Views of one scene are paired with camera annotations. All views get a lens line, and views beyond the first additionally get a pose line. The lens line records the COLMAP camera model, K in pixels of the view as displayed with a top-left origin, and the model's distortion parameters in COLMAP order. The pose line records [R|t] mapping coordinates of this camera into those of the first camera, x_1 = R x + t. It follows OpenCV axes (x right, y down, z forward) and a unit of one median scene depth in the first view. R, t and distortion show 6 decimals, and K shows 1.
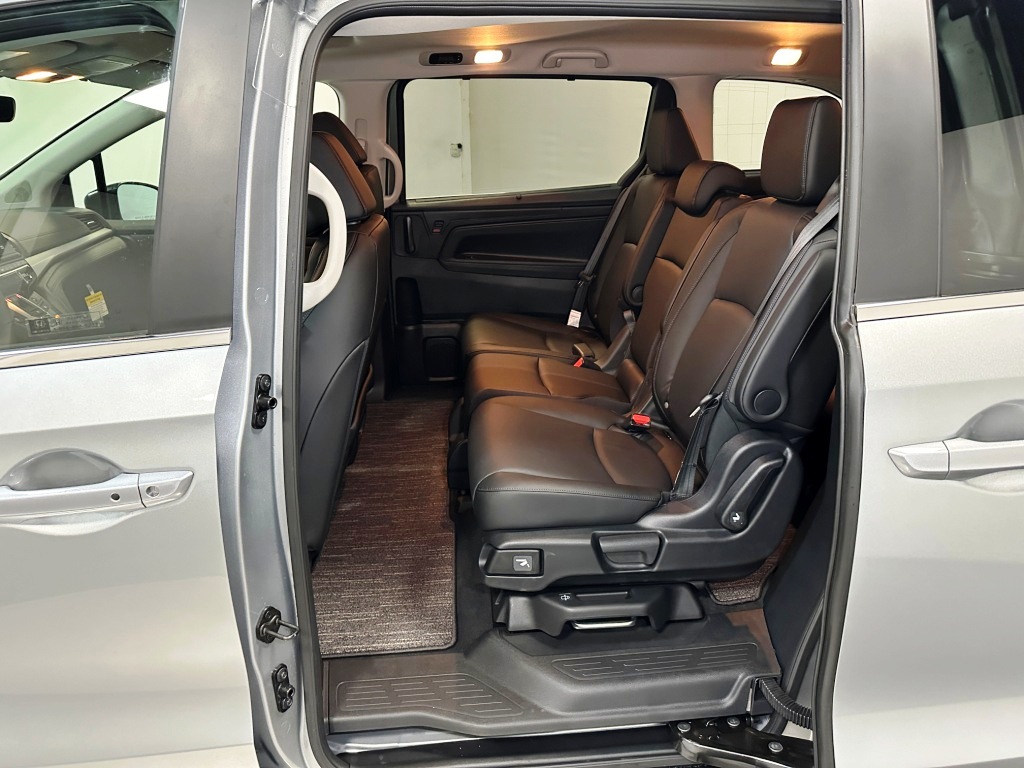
lens RADIAL K [[720.9, 0, 511.8], [0, 720.9, 381.8], [0, 0, 1]] dist [0.002123, 0.002182]
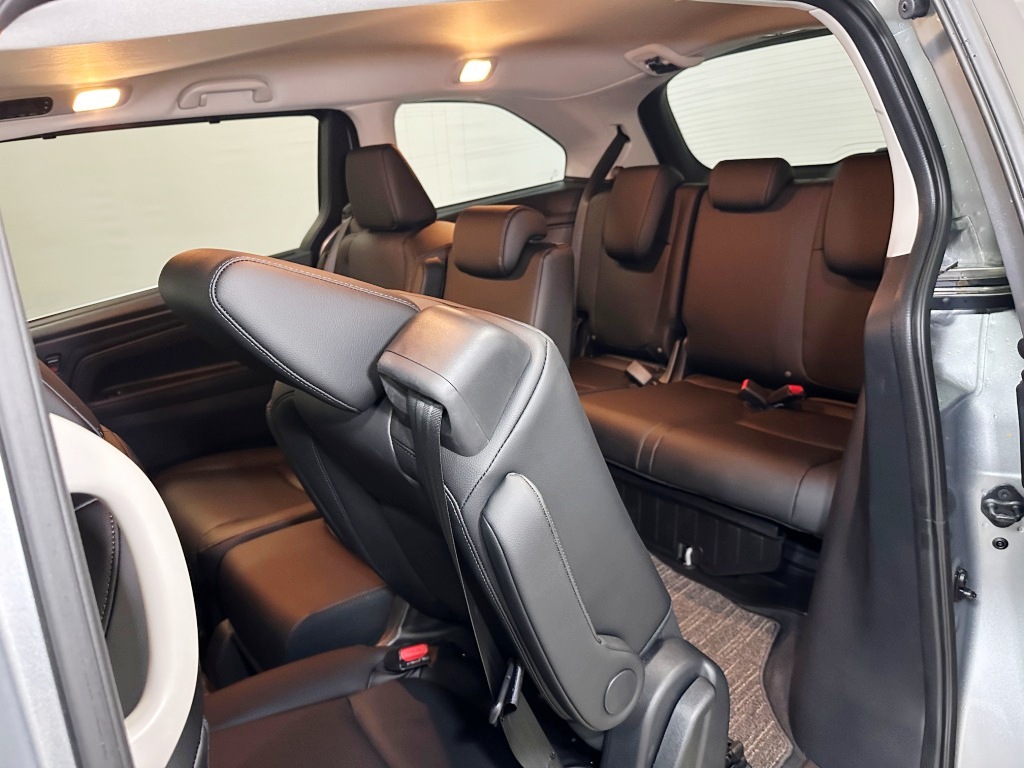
lens RADIAL K [[720.9, 0, 511.7], [0, 720.9, 384.5], [0, 0, 1]] dist [0.002123, 0.002182]
pose [[0.806505, -0.287626, 0.516548, -0.131779], [0.304429, 0.950991, 0.054217, -0.128052], [-0.506826, 0.113526, 0.854540, 0.285046]]
